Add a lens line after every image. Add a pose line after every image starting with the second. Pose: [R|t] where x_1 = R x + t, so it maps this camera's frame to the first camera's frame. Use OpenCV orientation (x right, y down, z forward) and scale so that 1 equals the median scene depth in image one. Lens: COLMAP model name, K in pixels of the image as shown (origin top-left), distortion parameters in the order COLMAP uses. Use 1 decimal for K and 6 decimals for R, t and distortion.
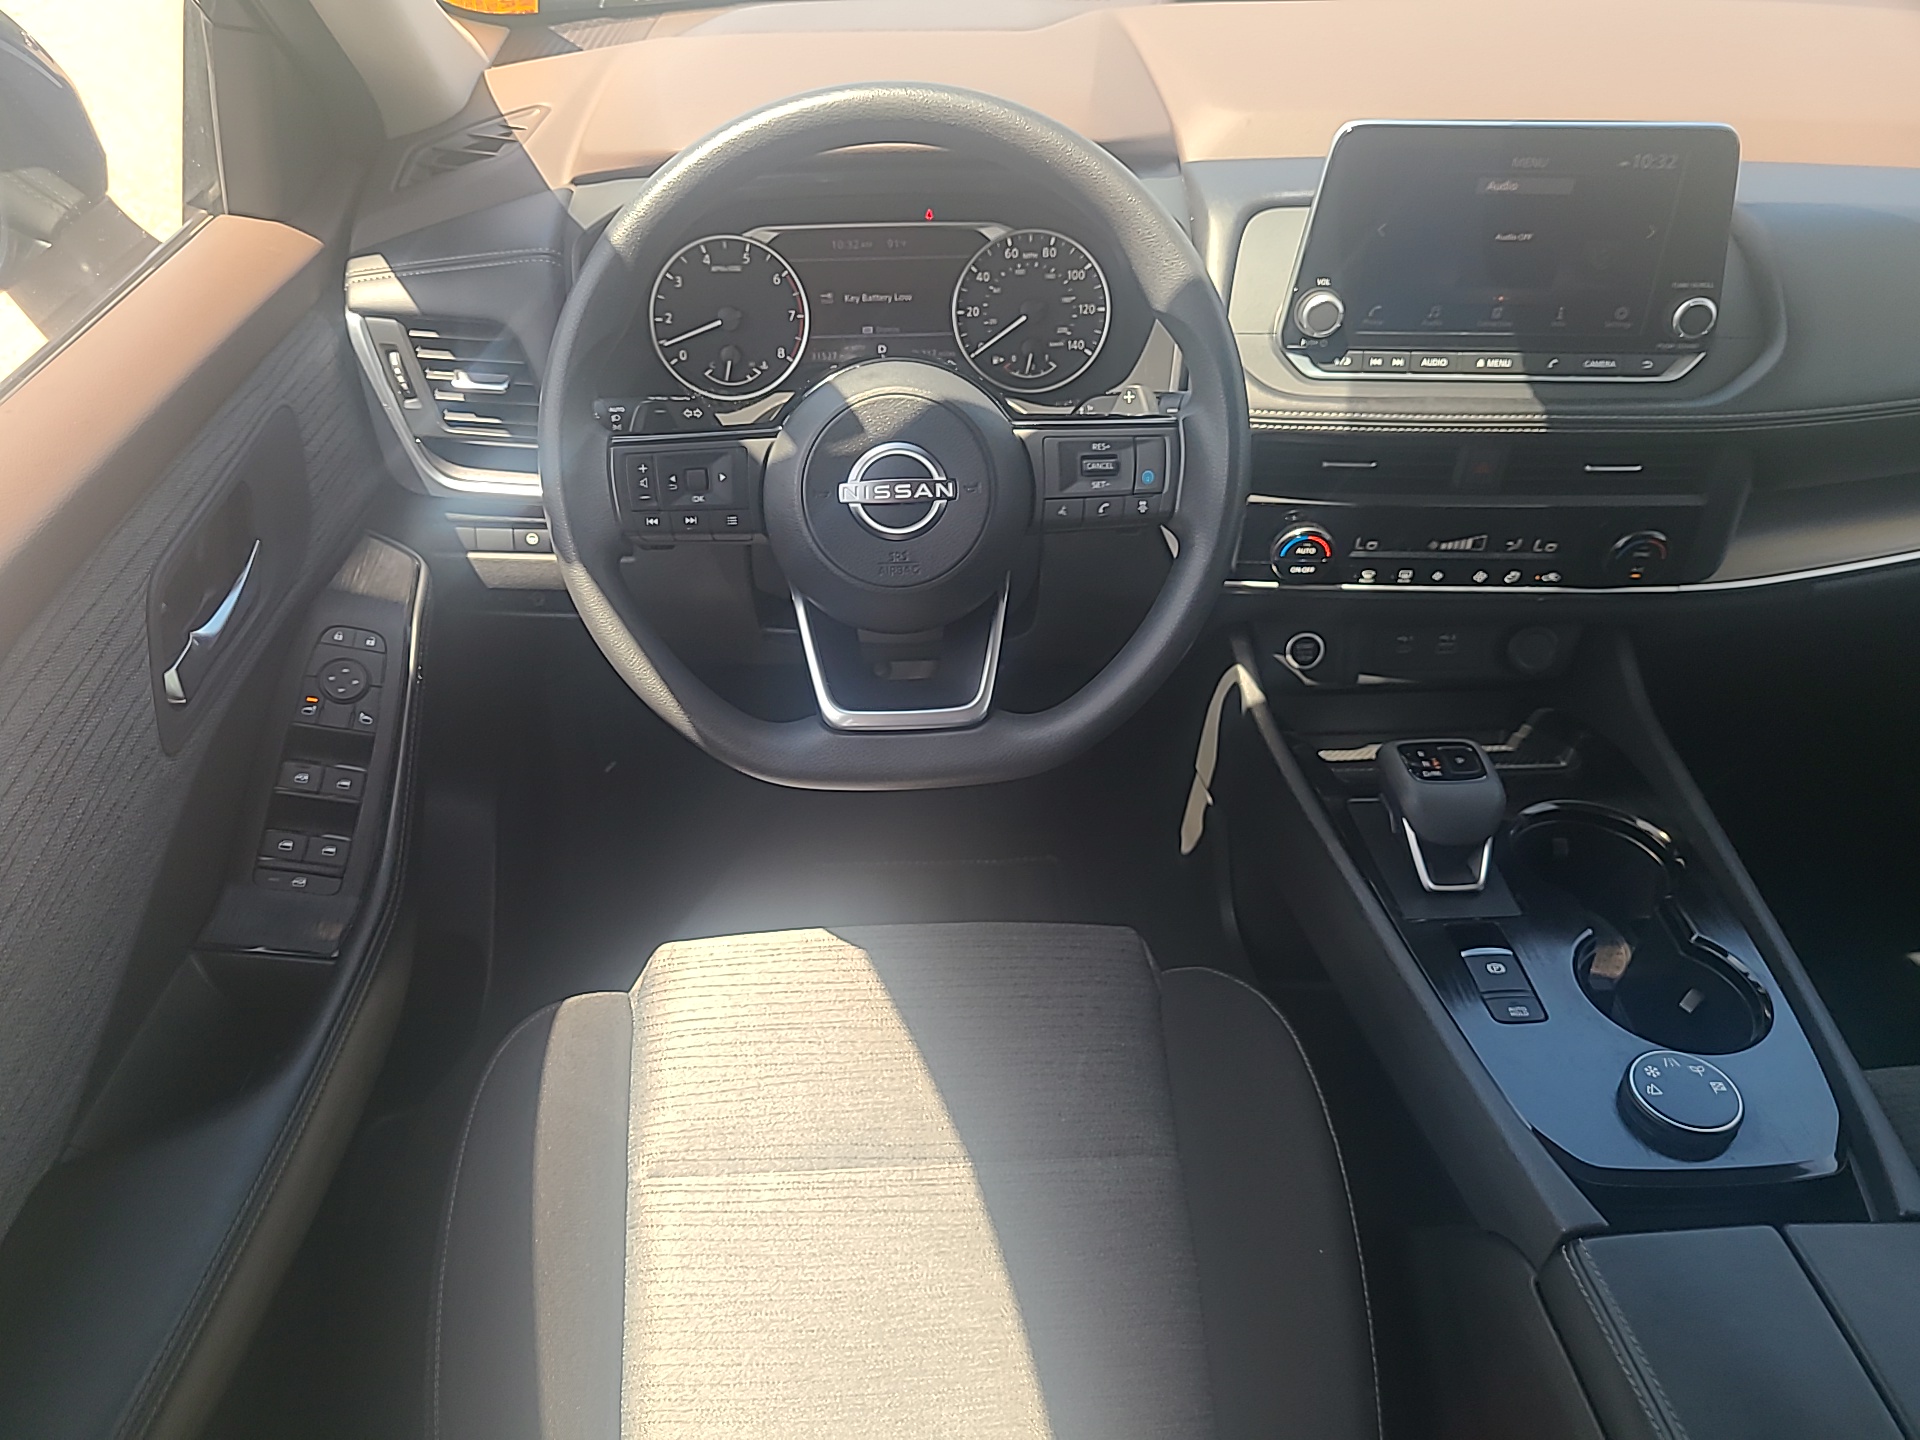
lens RADIAL K [[1464.4, 0, 918.3], [0, 1464.4, 734.0], [0, 0, 1]] dist [0.024450, -0.034555]
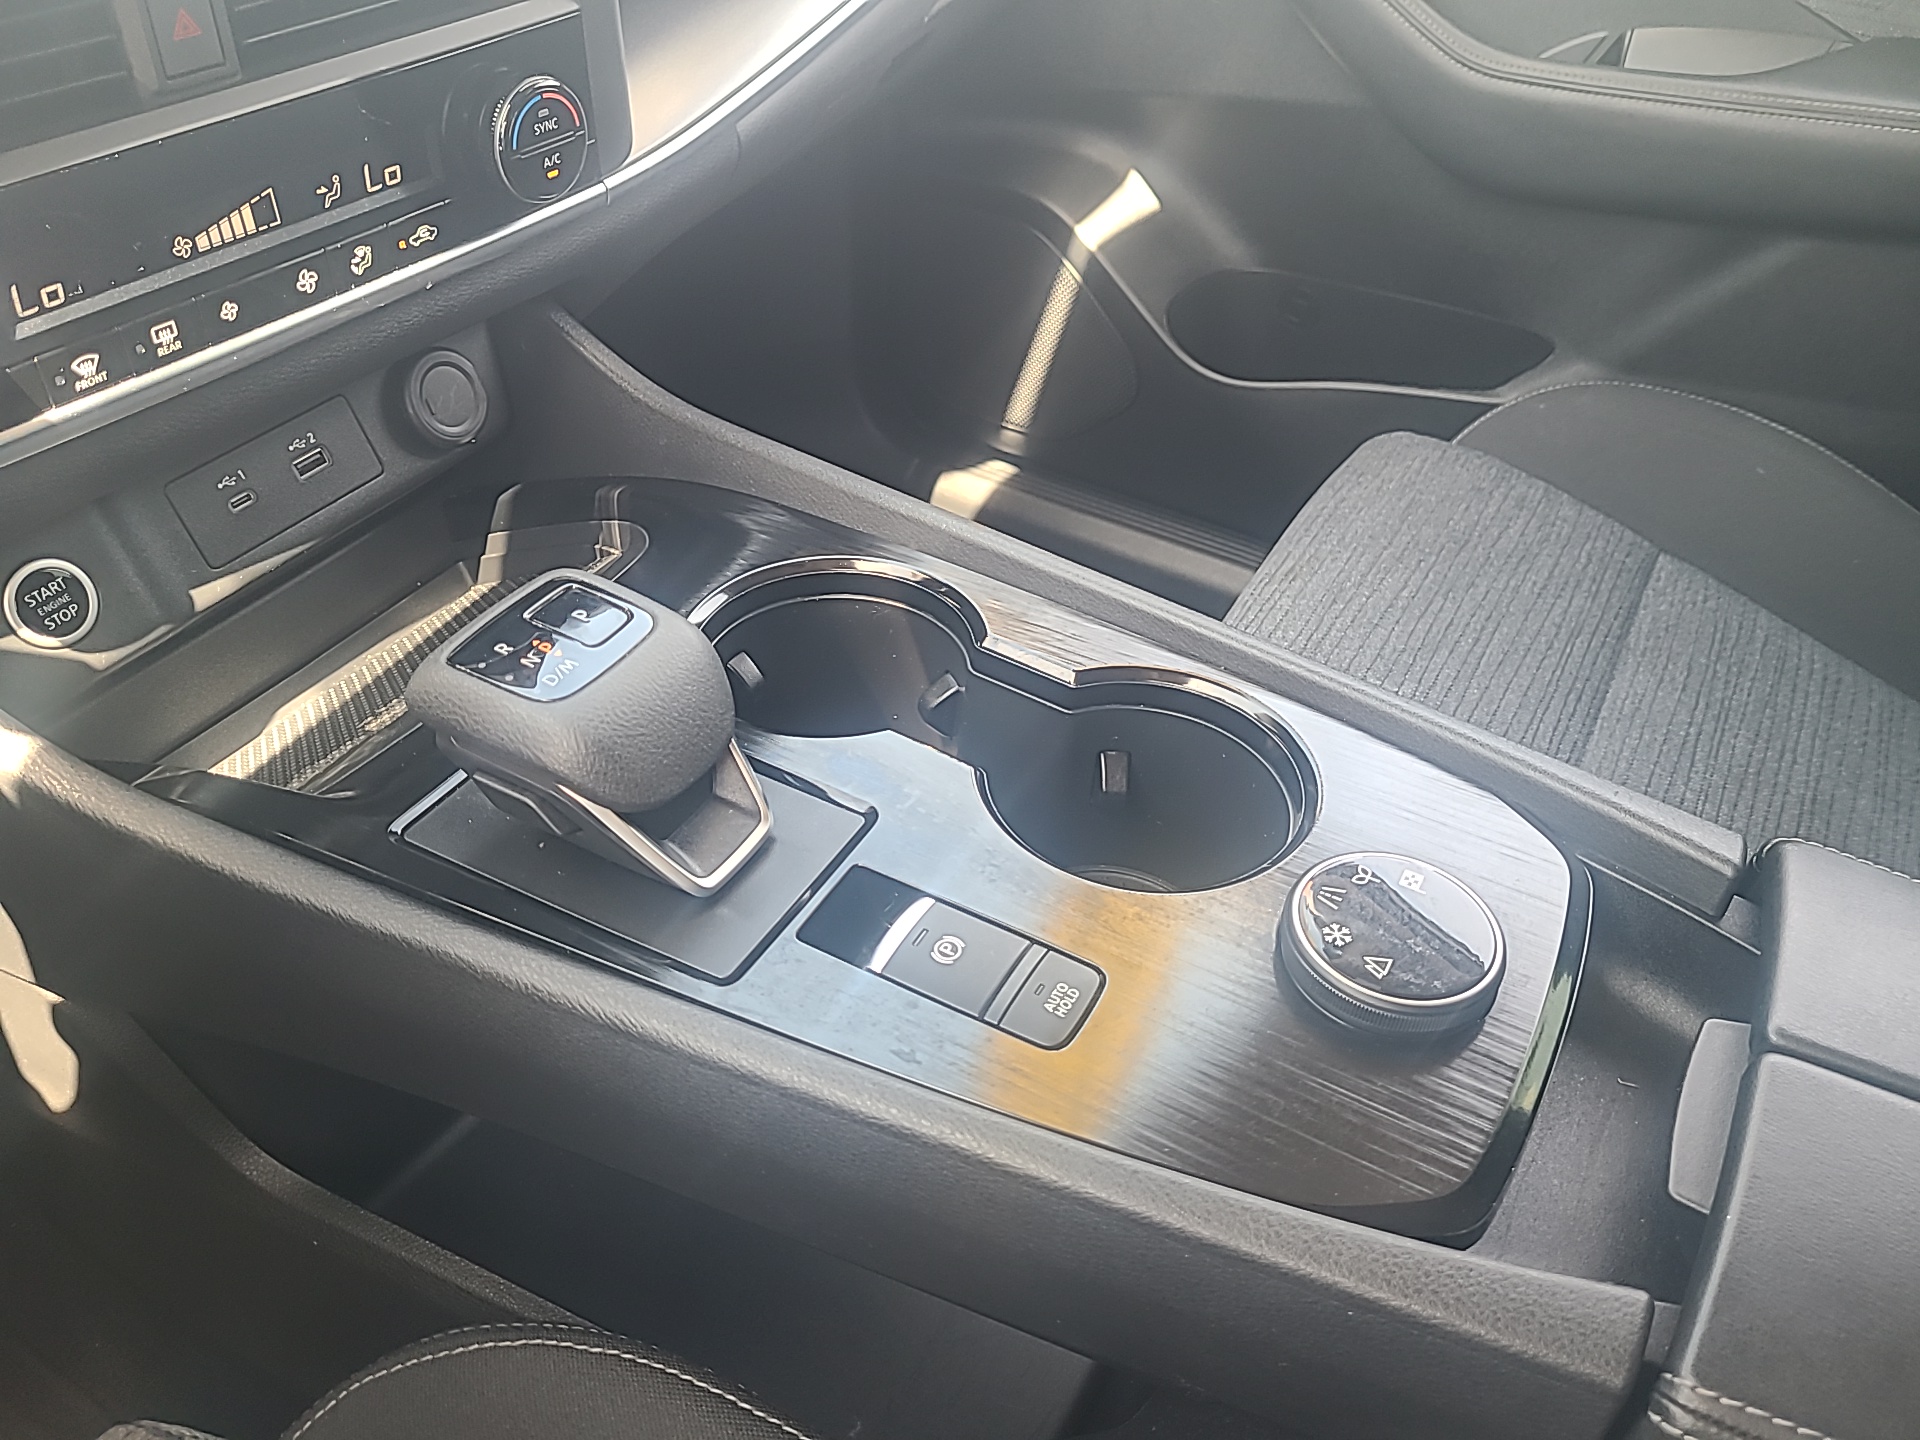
lens RADIAL K [[1464.4, 0, 951.1], [0, 1464.4, 717.0], [0, 0, 1]] dist [0.024450, -0.034555]
pose [[0.526338, -0.531699, 0.663524, 0.106385], [0.482332, 0.829362, 0.281981, -0.025112], [-0.700231, 0.171622, 0.692981, 0.565437]]
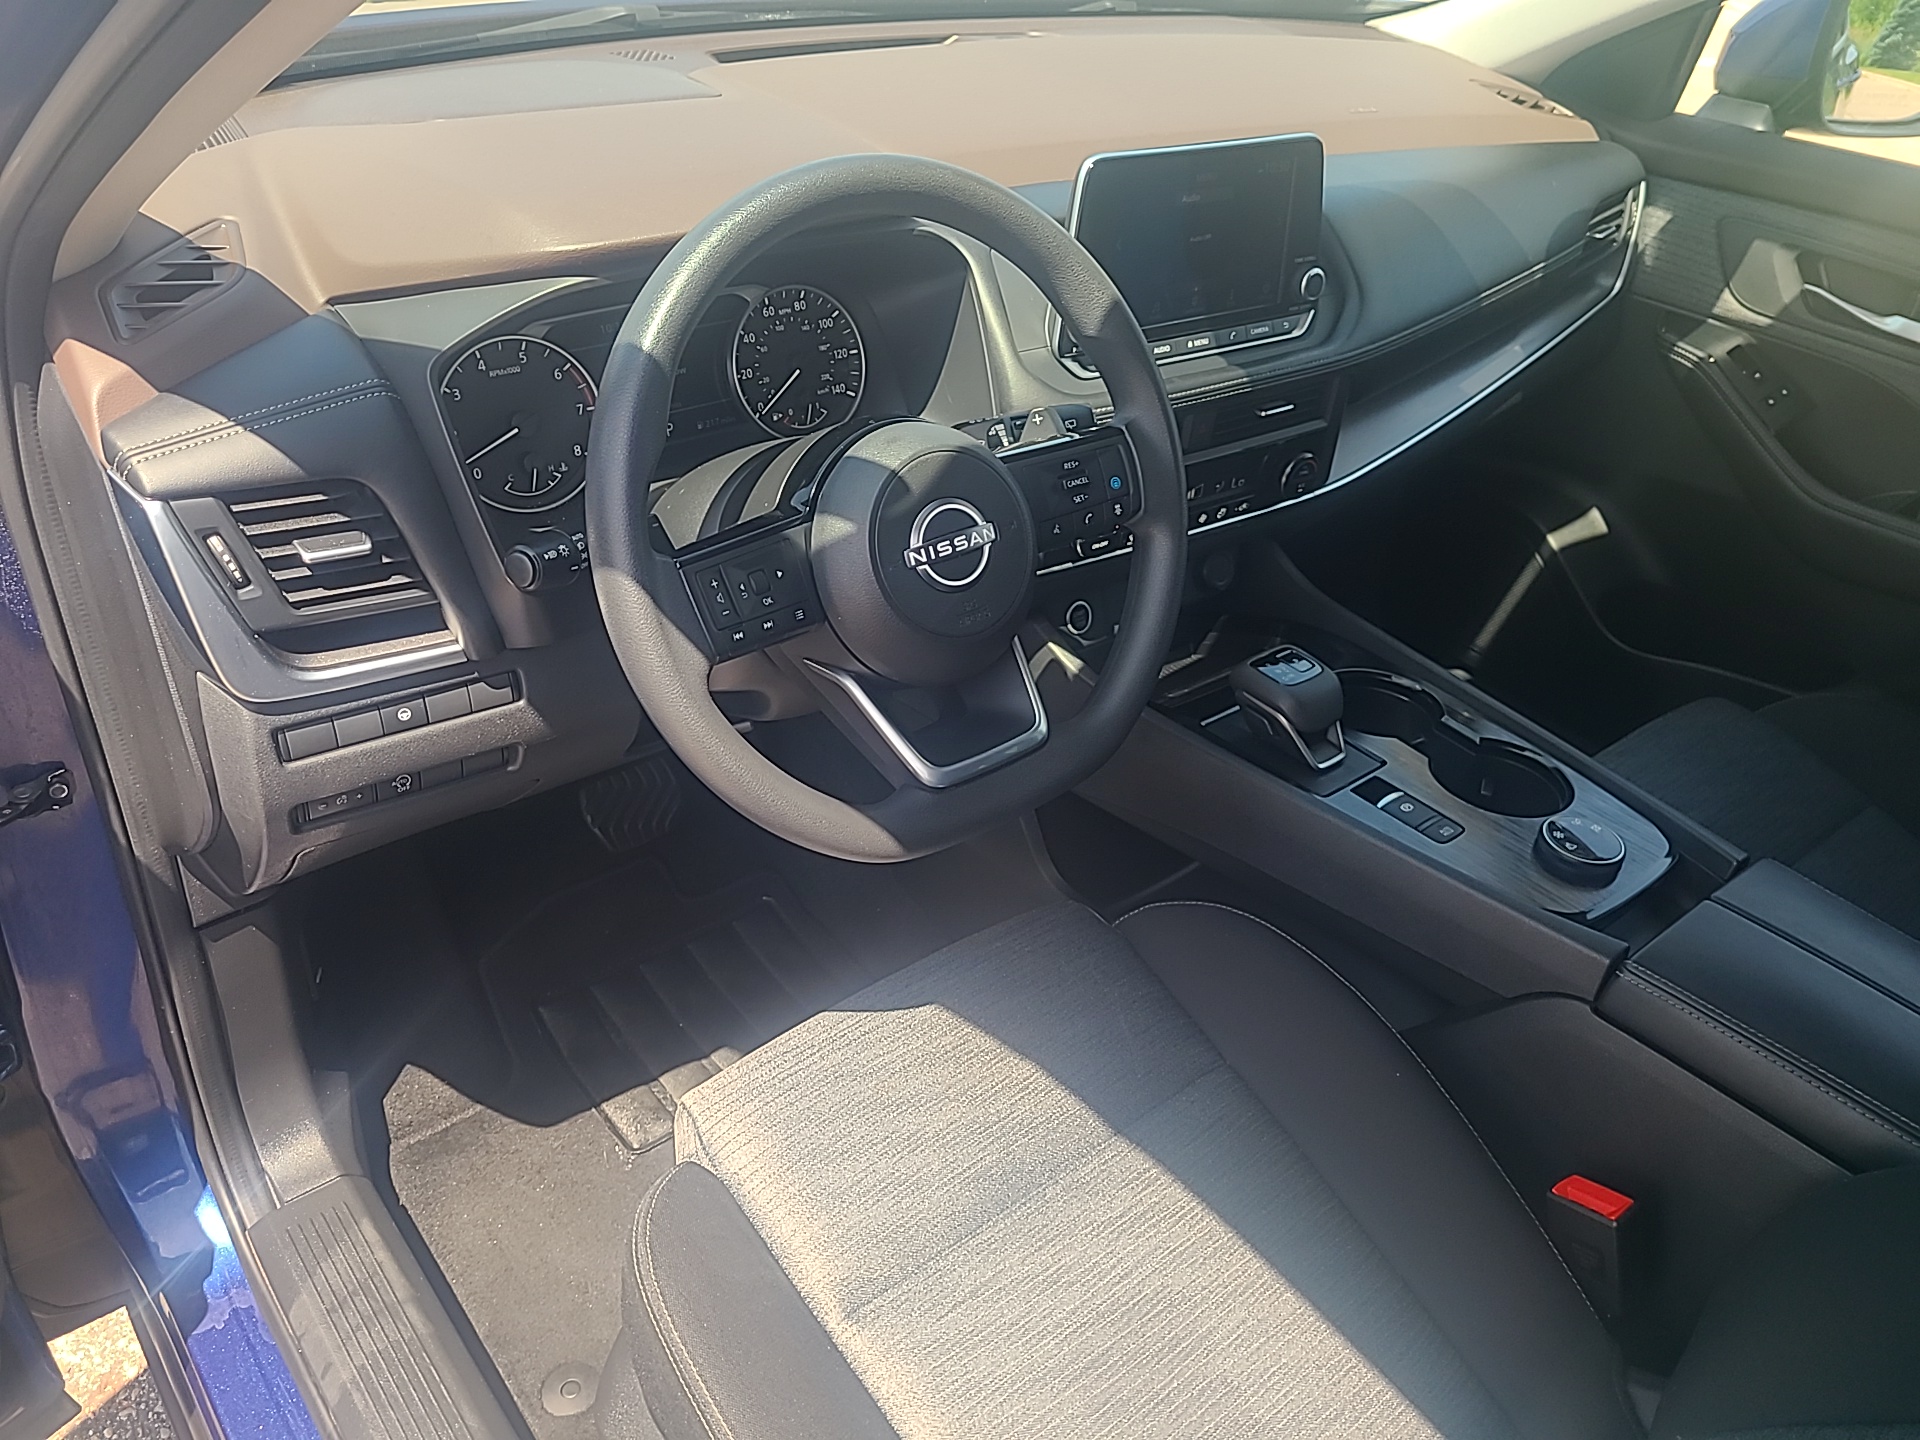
lens RADIAL K [[1464.4, 0, 951.2], [0, 1464.4, 705.5], [0, 0, 1]] dist [0.024450, -0.034555]
pose [[0.796825, -0.282999, 0.533836, -0.473054], [0.300133, 0.952205, 0.056795, -0.093380], [-0.524394, 0.114967, 0.843678, 0.118894]]
